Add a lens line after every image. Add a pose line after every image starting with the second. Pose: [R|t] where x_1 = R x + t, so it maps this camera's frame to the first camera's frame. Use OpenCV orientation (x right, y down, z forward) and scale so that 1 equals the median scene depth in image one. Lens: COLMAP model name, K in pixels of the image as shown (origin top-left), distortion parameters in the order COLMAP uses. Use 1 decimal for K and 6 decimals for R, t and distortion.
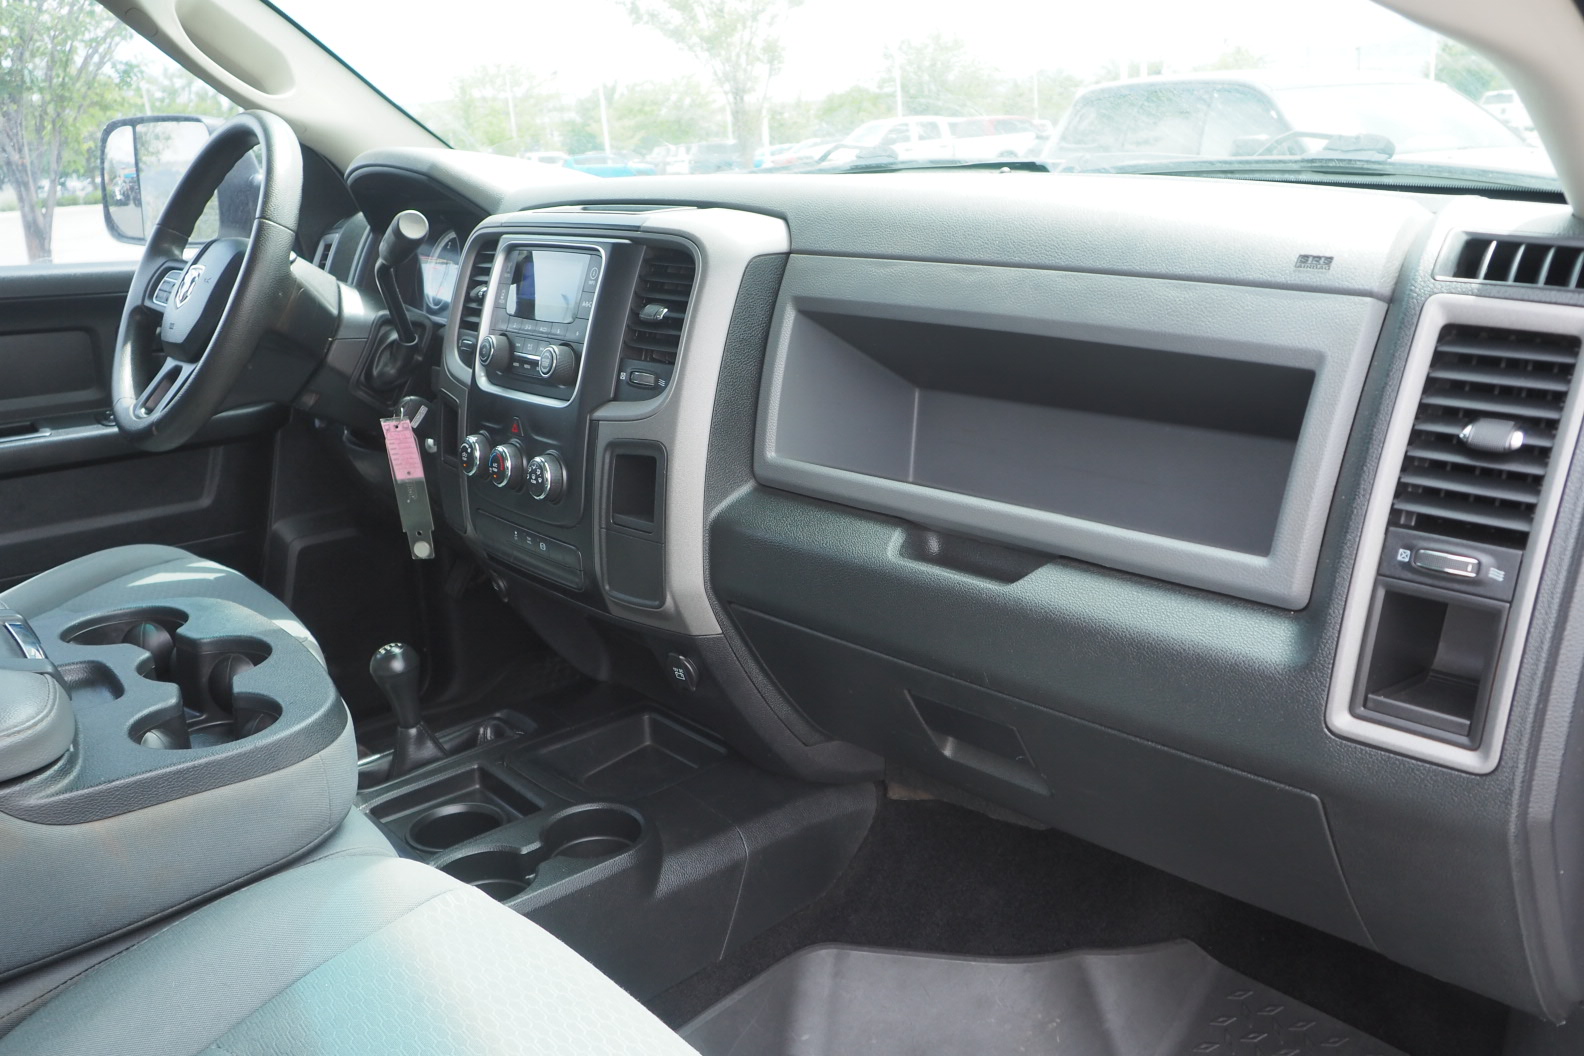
lens RADIAL K [[1263.6, 0, 792.0], [0, 1263.6, 528.0], [0, 0, 1]] dist [-0.004091, -0.005138]
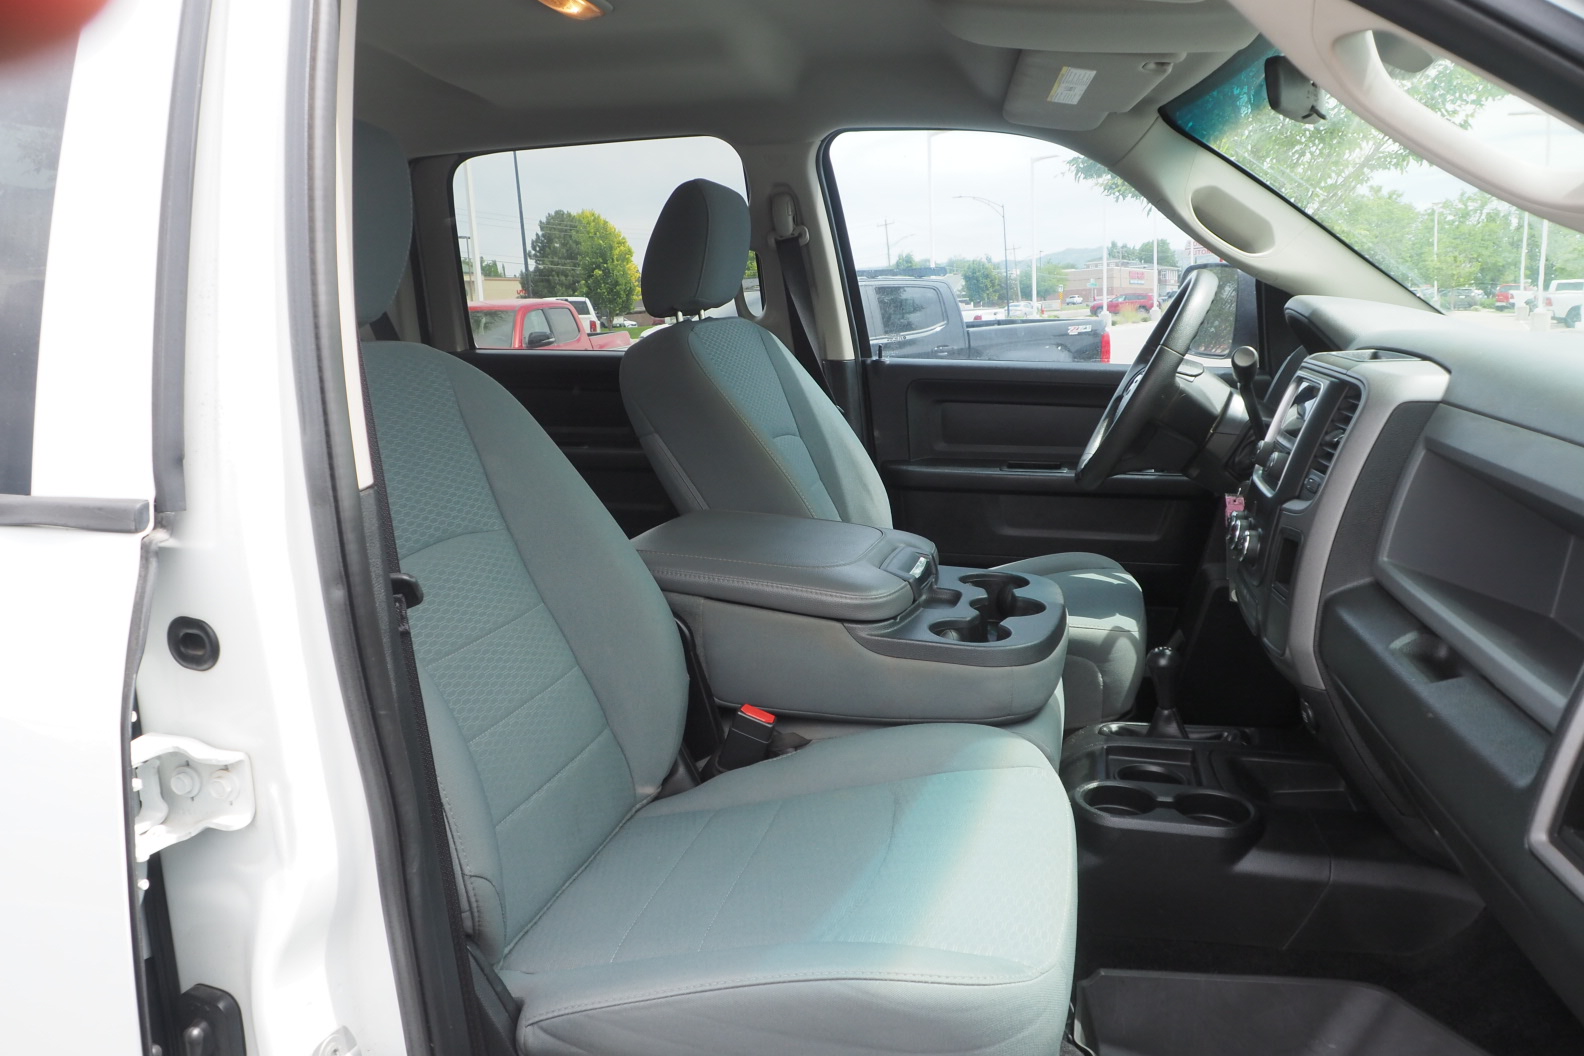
lens RADIAL K [[1129.4, 0, 792.0], [0, 1129.4, 528.0], [0, 0, 1]] dist [-0.040594, -0.005428]
pose [[0.579429, 0.187542, -0.793152, 0.481336], [-0.235490, 0.970182, 0.057367, -0.012184], [0.780260, 0.153539, 0.606317, -0.119951]]
